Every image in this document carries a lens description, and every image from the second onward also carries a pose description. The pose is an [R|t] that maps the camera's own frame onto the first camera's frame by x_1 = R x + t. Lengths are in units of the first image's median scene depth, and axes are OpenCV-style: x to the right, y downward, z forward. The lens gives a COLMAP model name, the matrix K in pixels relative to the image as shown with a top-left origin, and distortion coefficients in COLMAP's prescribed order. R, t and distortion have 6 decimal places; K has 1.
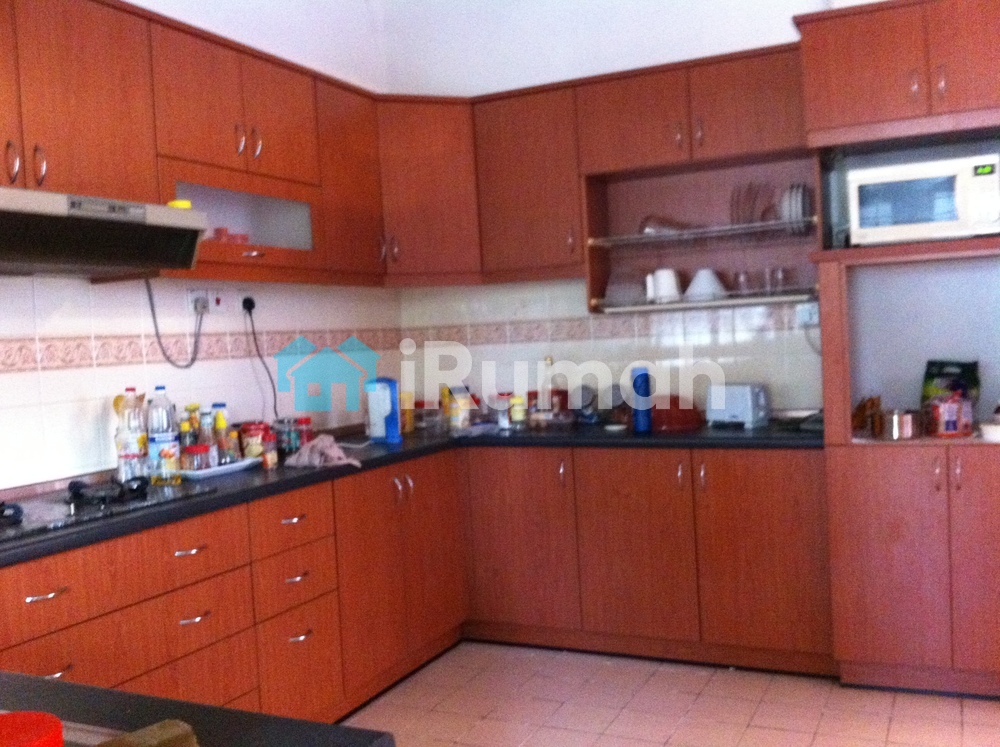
lens RADIAL K [[982.8, 0, 500.0], [0, 982.8, 373.5], [0, 0, 1]] dist [0.094036, -0.220945]
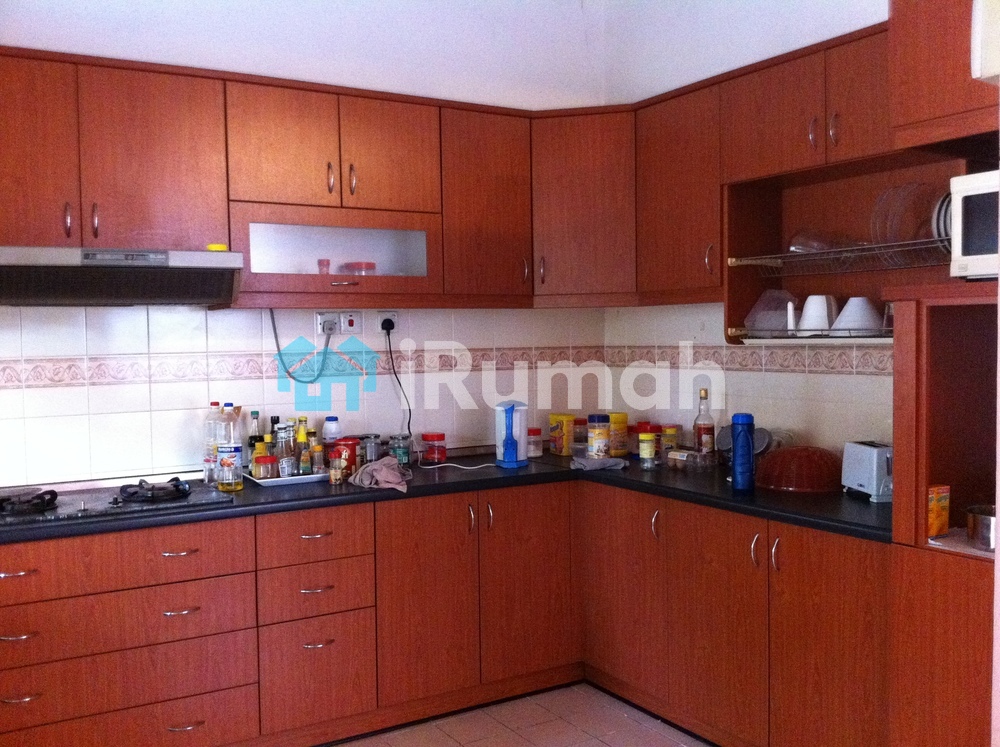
lens RADIAL K [[982.8, 0, 500.0], [0, 982.8, 373.5], [0, 0, 1]] dist [0.094036, -0.220945]
pose [[0.828091, 0.060474, -0.557322, 0.454609], [-0.047260, 0.998156, 0.038088, -0.065382], [0.558598, -0.005201, 0.829422, 0.185437]]
